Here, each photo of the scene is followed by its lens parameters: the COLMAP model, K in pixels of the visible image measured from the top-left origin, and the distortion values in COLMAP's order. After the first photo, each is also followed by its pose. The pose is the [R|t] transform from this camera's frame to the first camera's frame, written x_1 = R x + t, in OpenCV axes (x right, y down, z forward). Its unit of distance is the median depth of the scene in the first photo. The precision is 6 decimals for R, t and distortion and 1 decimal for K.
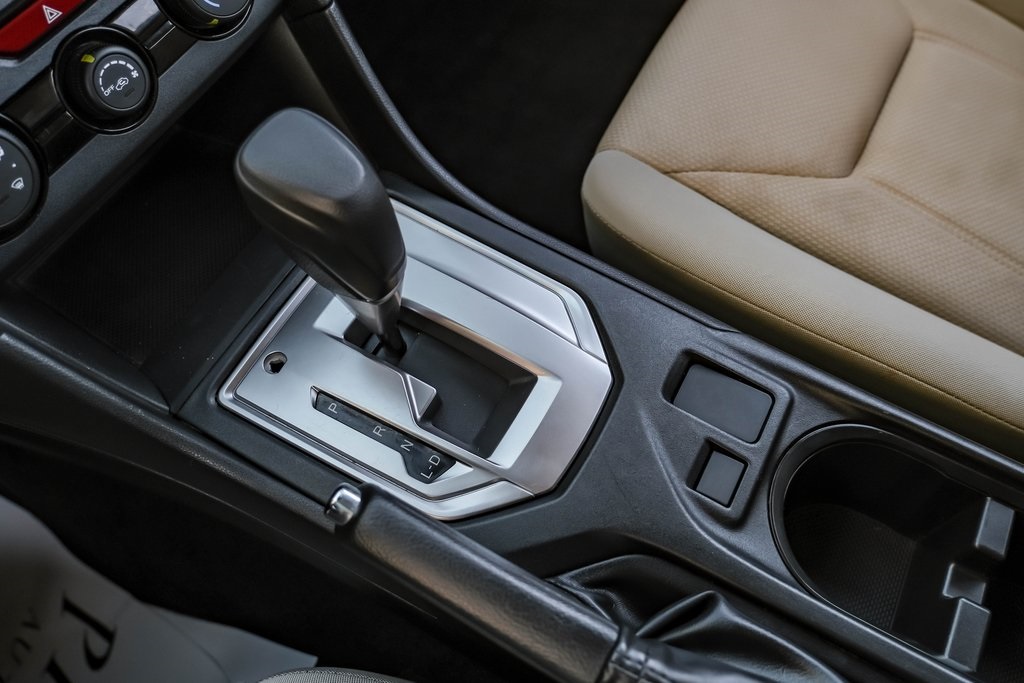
lens RADIAL K [[770.4, 0, 513.2], [0, 770.4, 283.5], [0, 0, 1]] dist [-0.029746, -0.001508]
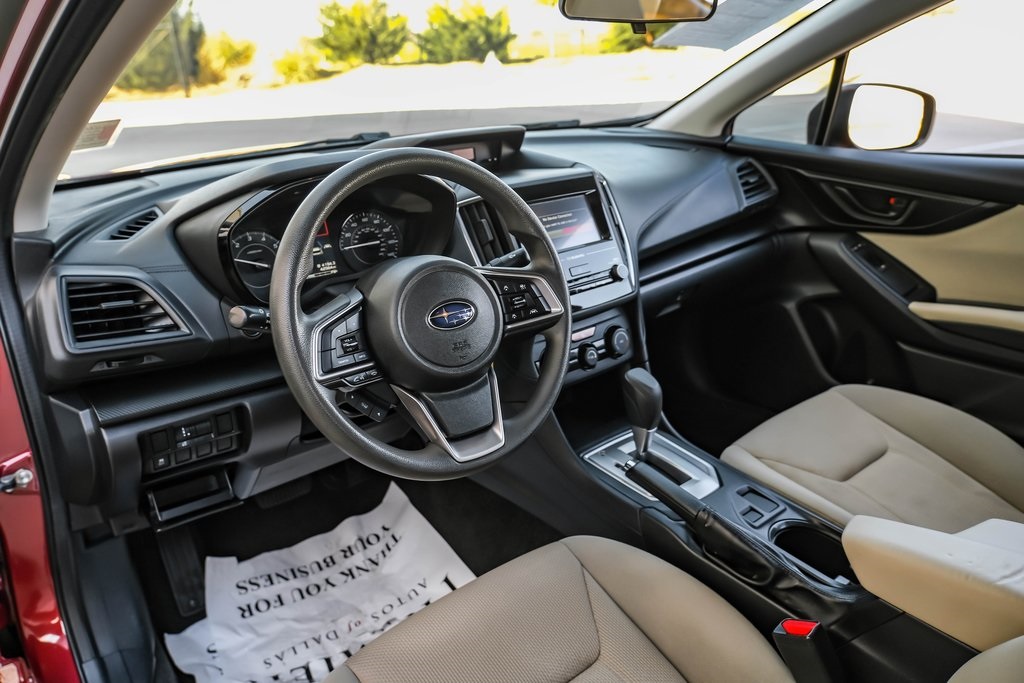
lens RADIAL K [[683.9, 0, 508.1], [0, 683.9, 329.2], [0, 0, 1]] dist [-0.023921, -0.003225]
pose [[0.933731, 0.172263, -0.313802, 0.092530], [-0.324302, 0.778228, -0.537763, 1.282046], [0.151573, 0.603893, 0.782521, -1.428269]]
